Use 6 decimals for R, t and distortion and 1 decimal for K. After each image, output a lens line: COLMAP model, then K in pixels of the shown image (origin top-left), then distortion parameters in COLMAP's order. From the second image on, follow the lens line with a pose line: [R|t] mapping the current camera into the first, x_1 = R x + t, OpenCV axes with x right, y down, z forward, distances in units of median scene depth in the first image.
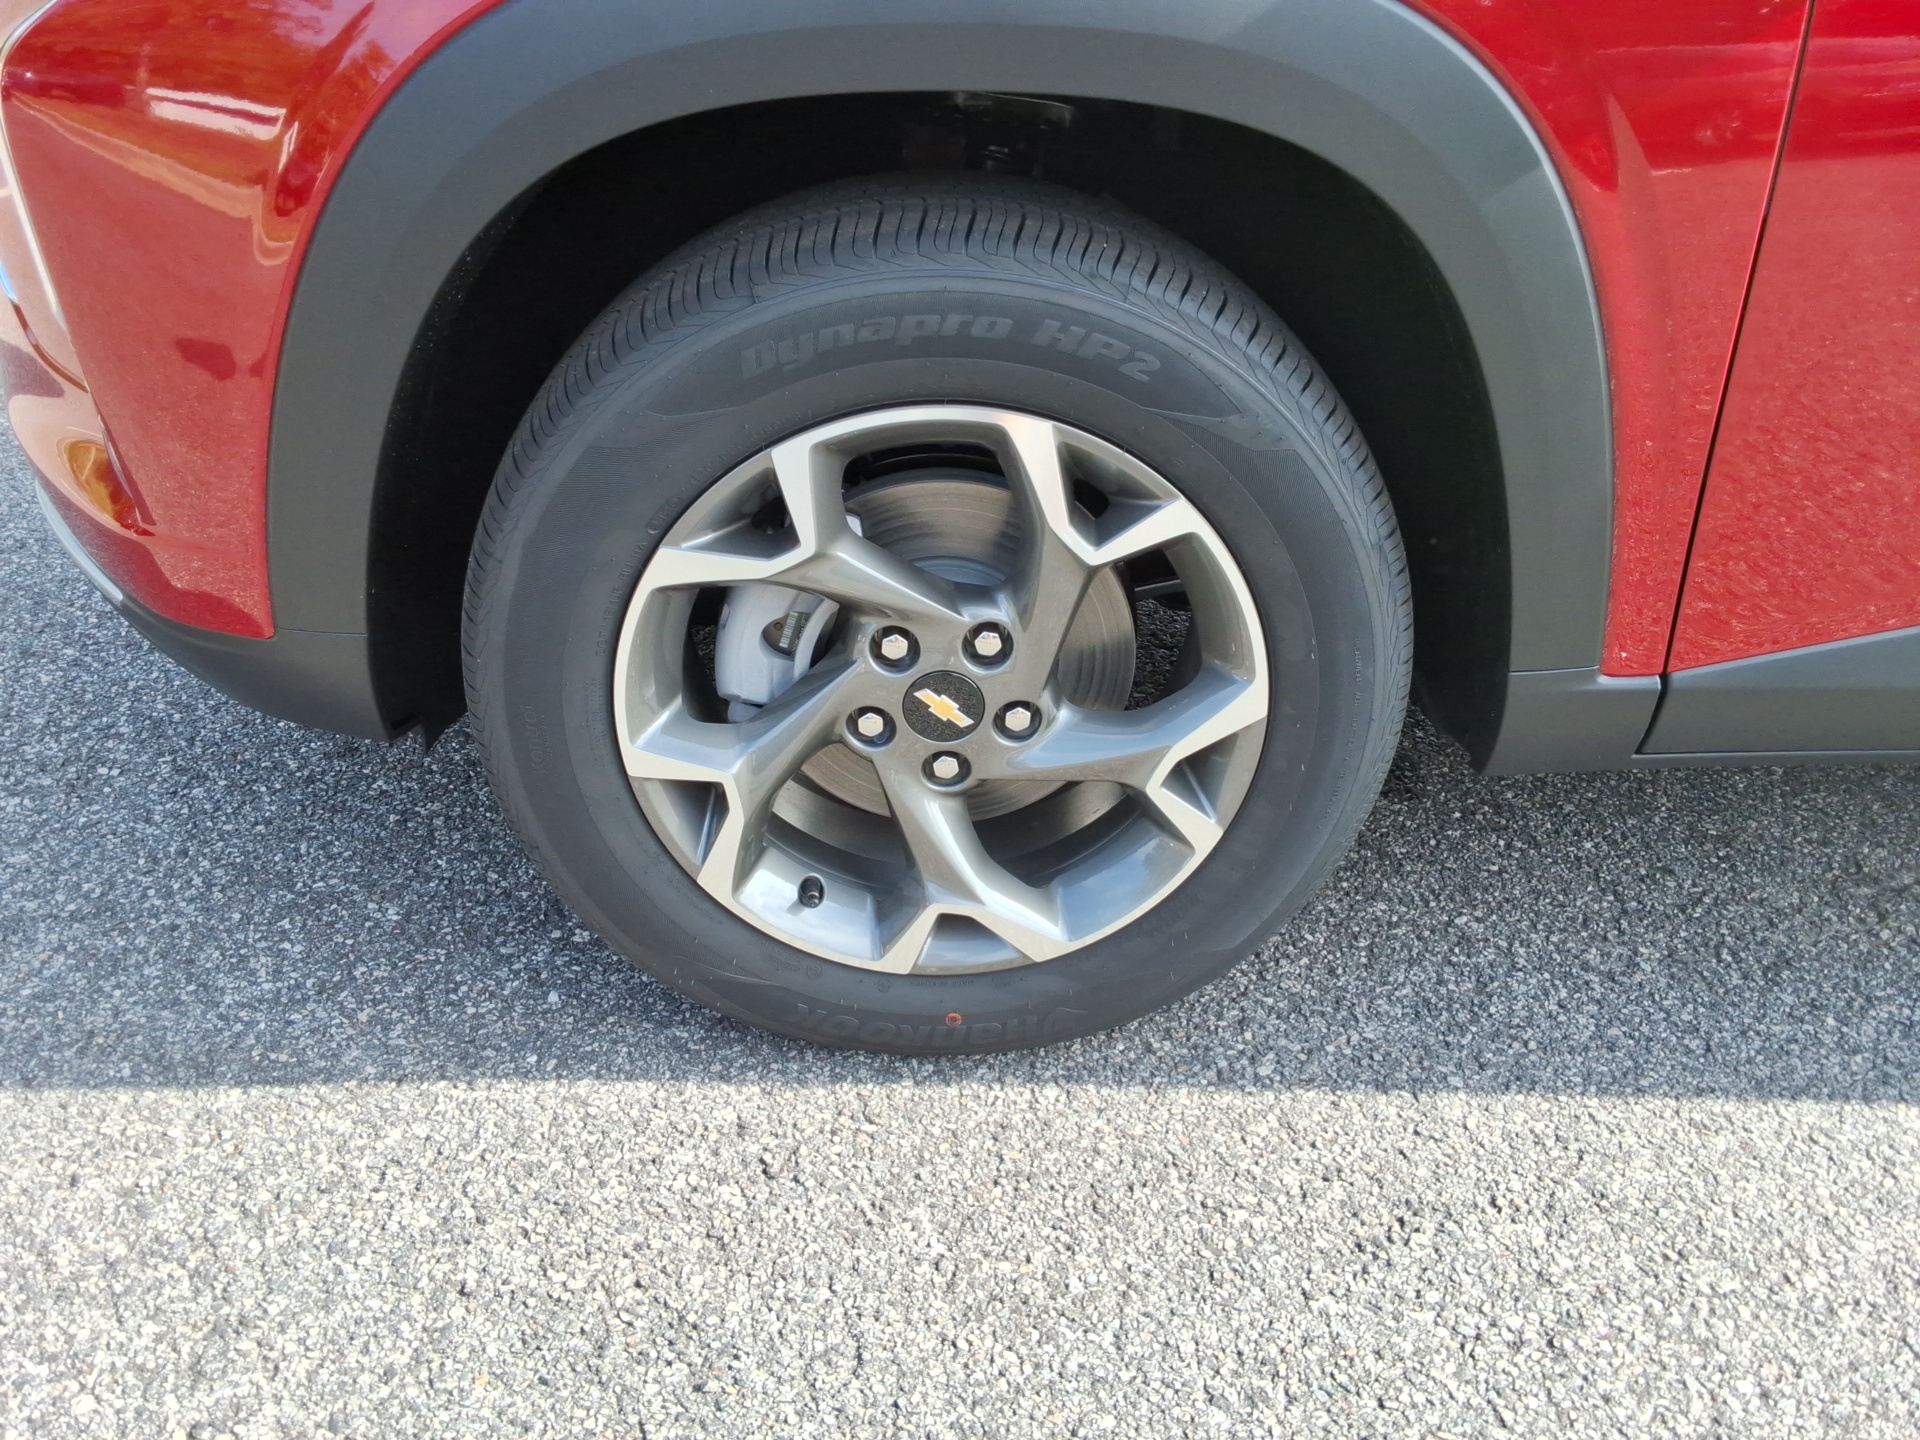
lens RADIAL K [[1538.5, 0, 964.6], [0, 1538.5, 702.4], [0, 0, 1]] dist [0.098828, -0.161928]
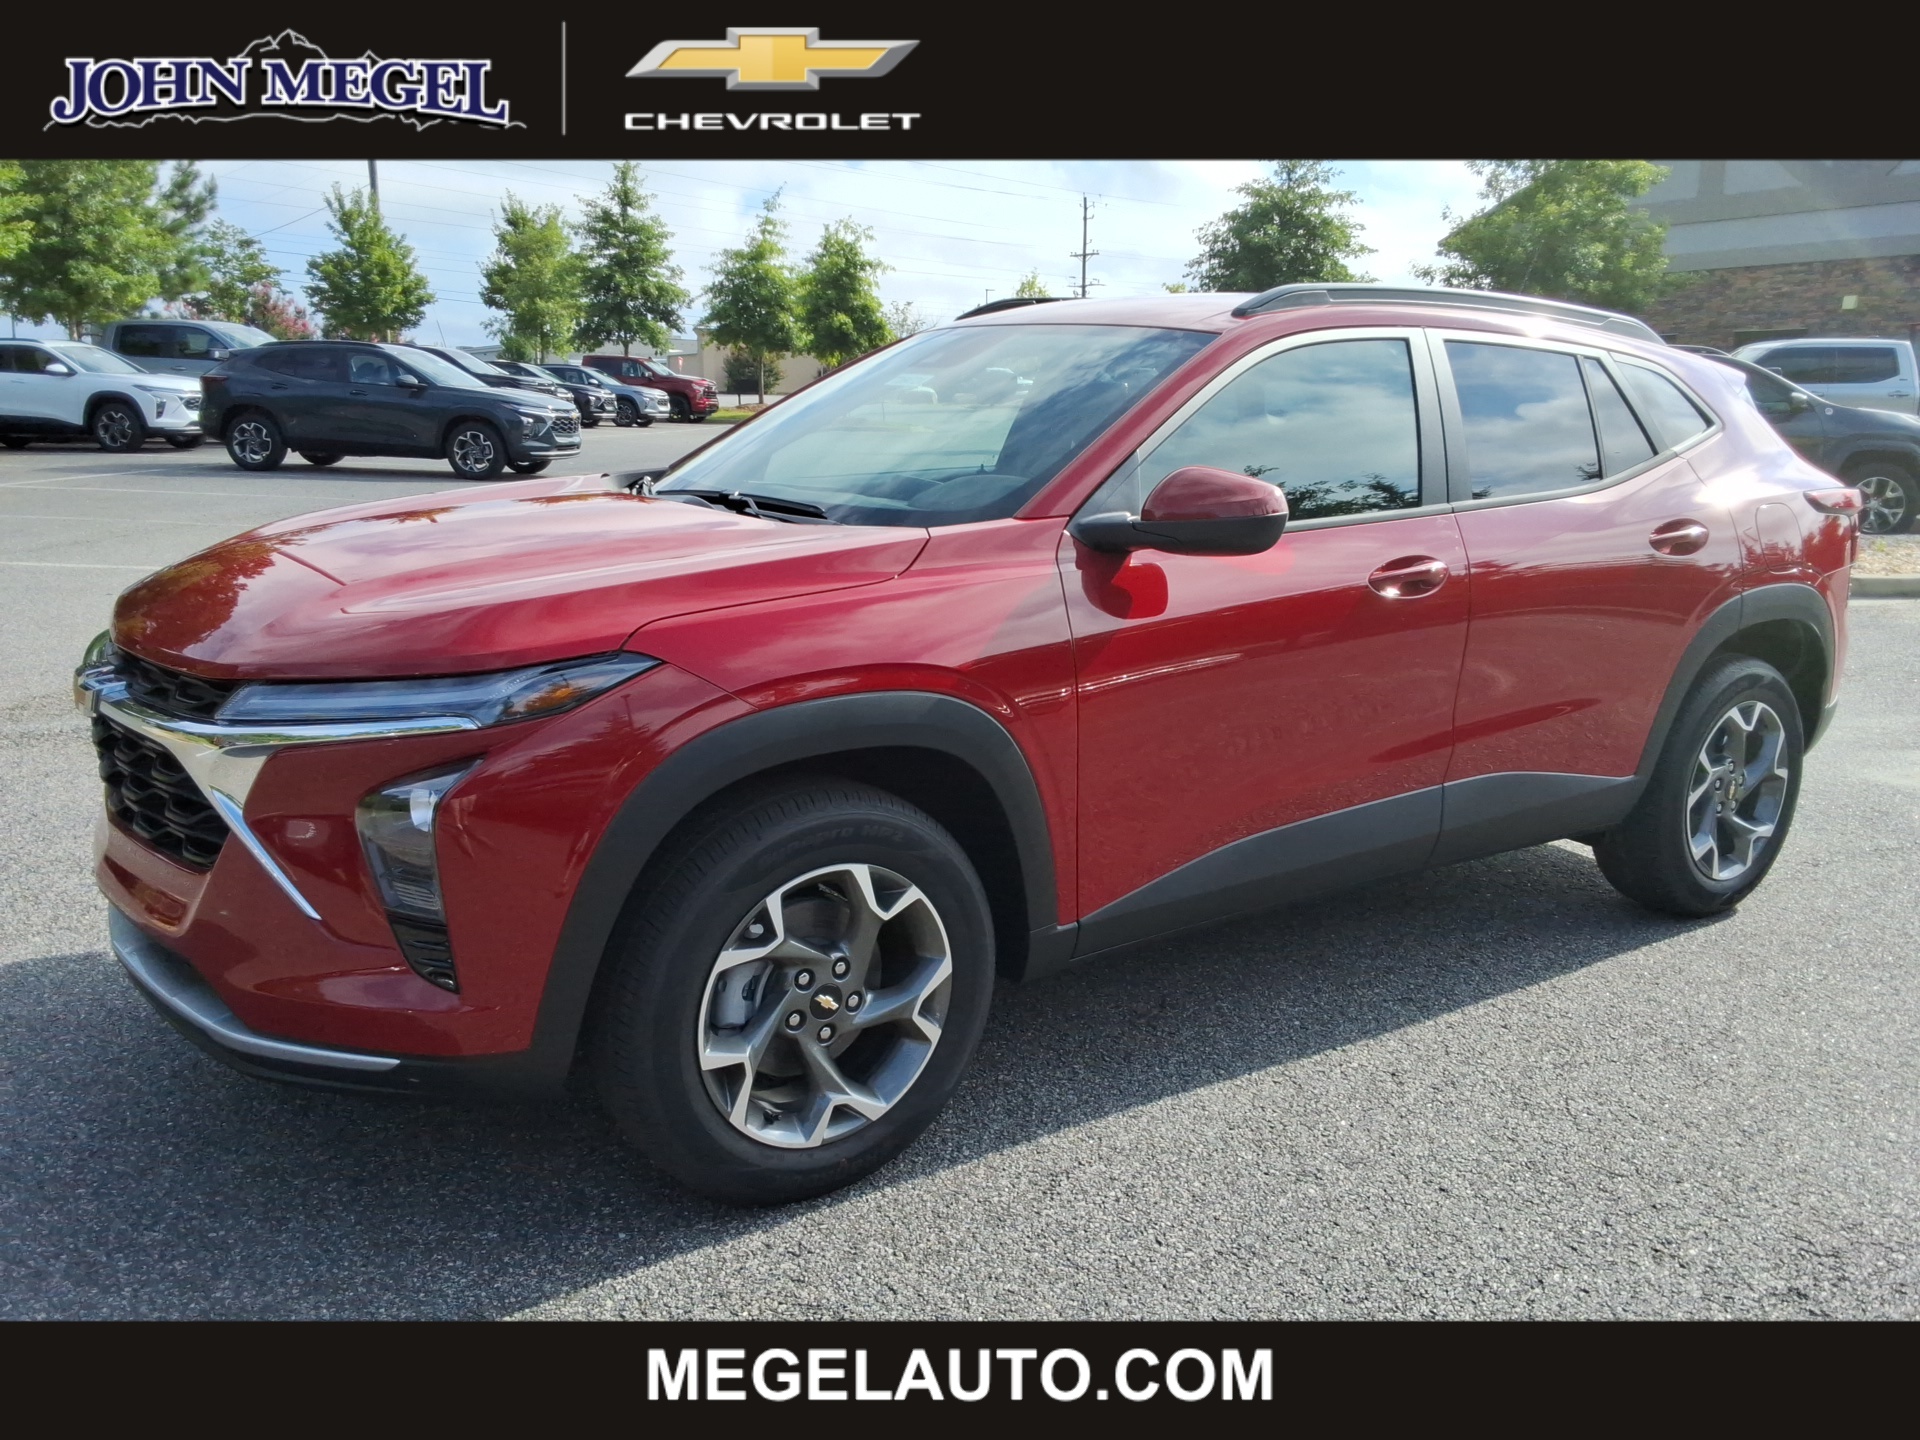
lens RADIAL K [[1538.5, 0, 963.4], [0, 1538.5, 710.1], [0, 0, 1]] dist [0.098828, -0.161928]
pose [[0.830460, -0.132768, 0.541025, -1.002058], [0.289269, 0.932763, -0.215119, 0.147363], [-0.476087, 0.335150, 0.813028, -1.048436]]
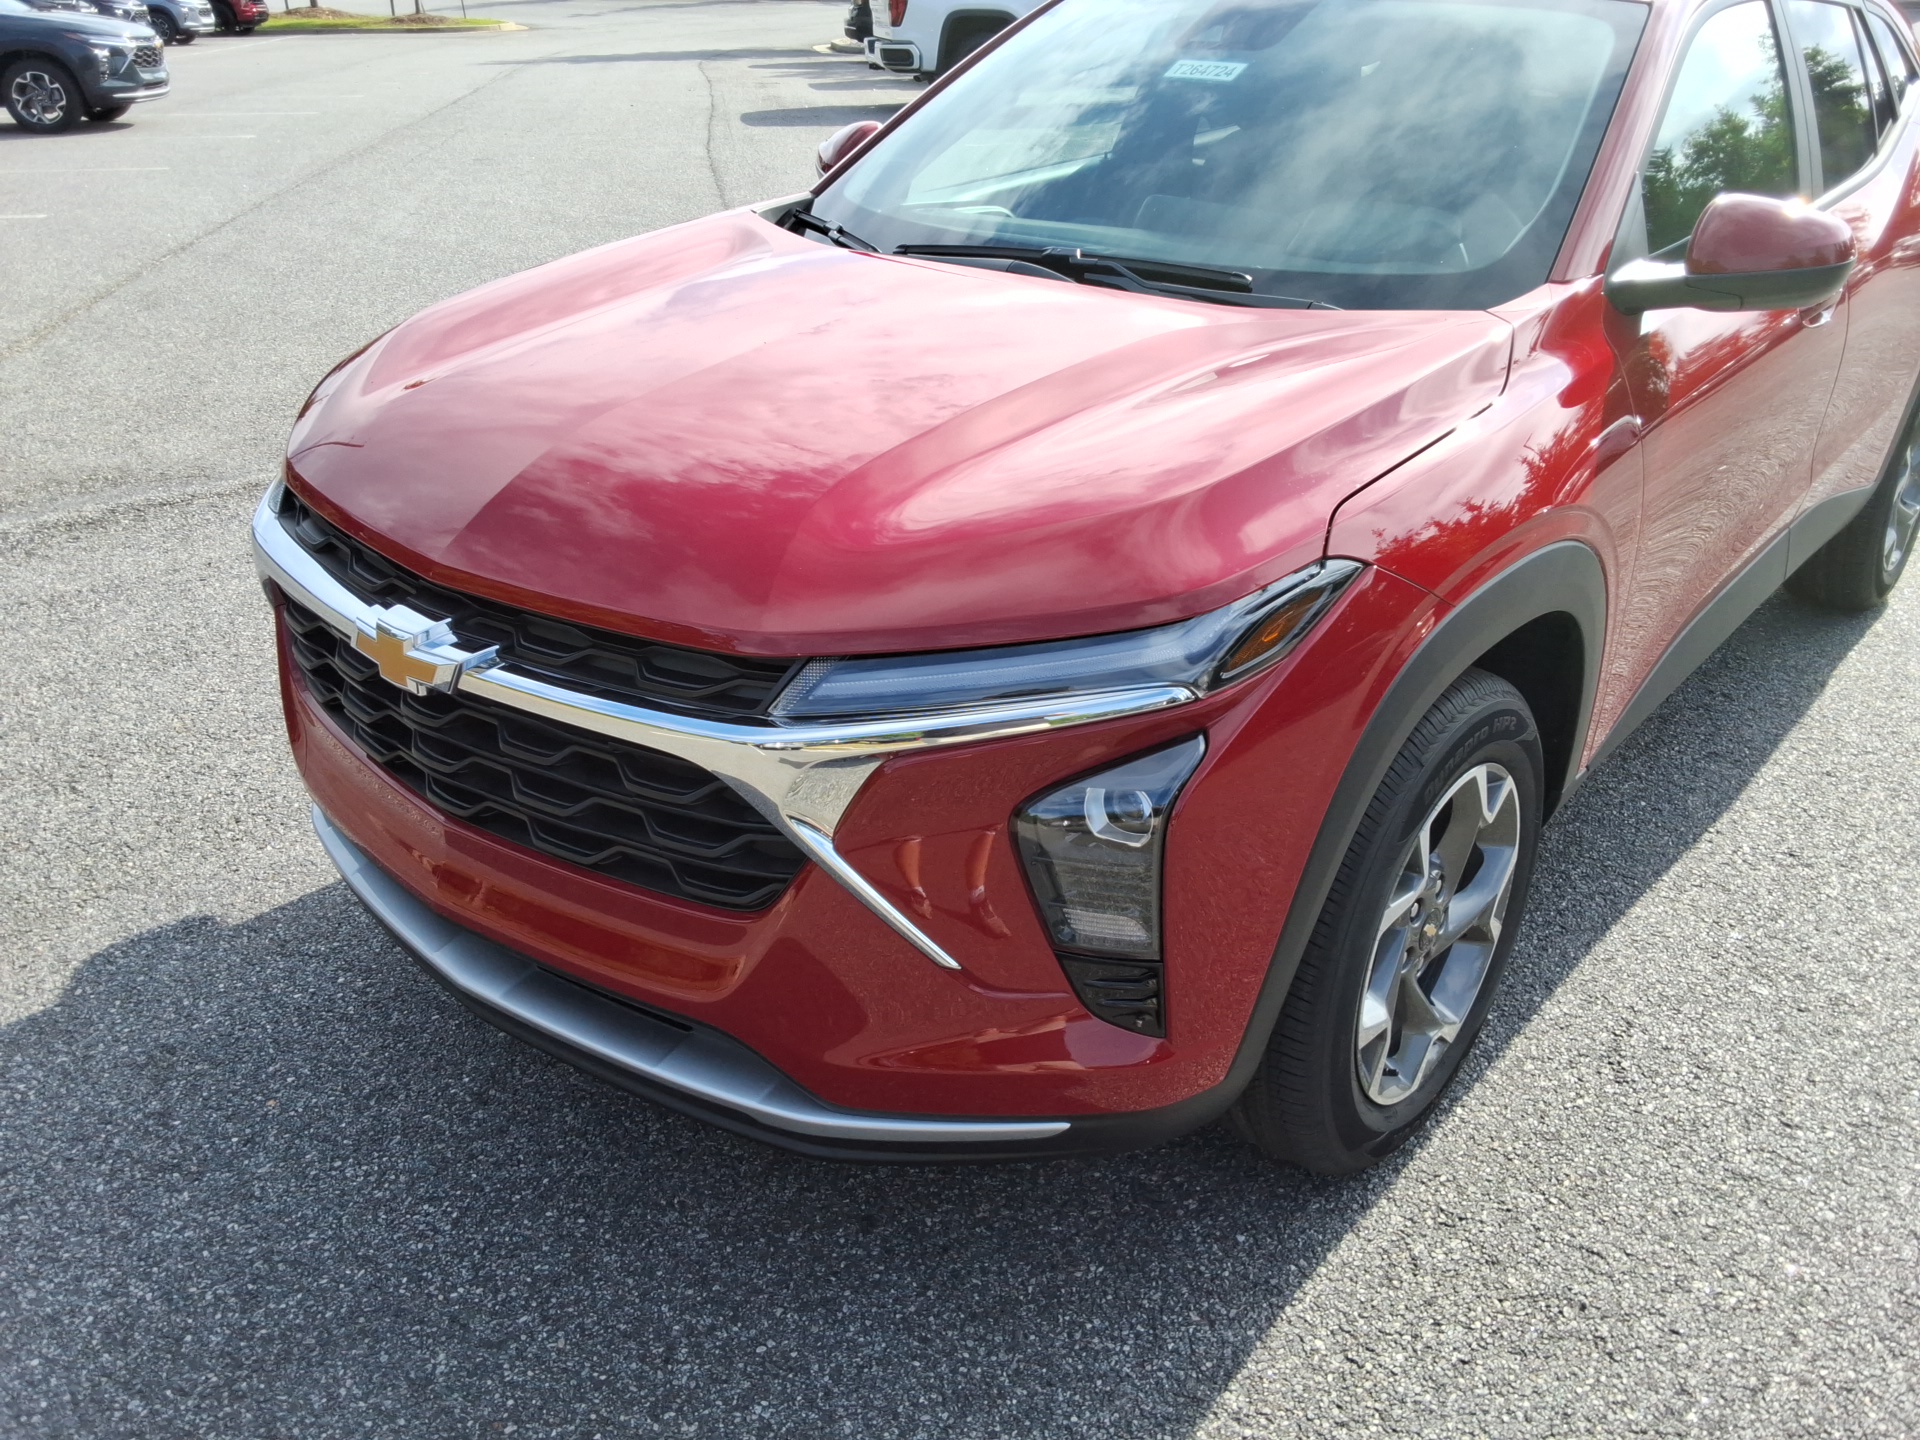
lens RADIAL K [[1538.5, 0, 963.2], [0, 1538.5, 714.1], [0, 0, 1]] dist [0.098828, -0.161928]
pose [[0.662159, -0.352972, 0.661027, -1.501642], [0.398179, 0.913012, 0.088666, -0.611934], [-0.634822, 0.204496, 0.745106, -0.060810]]
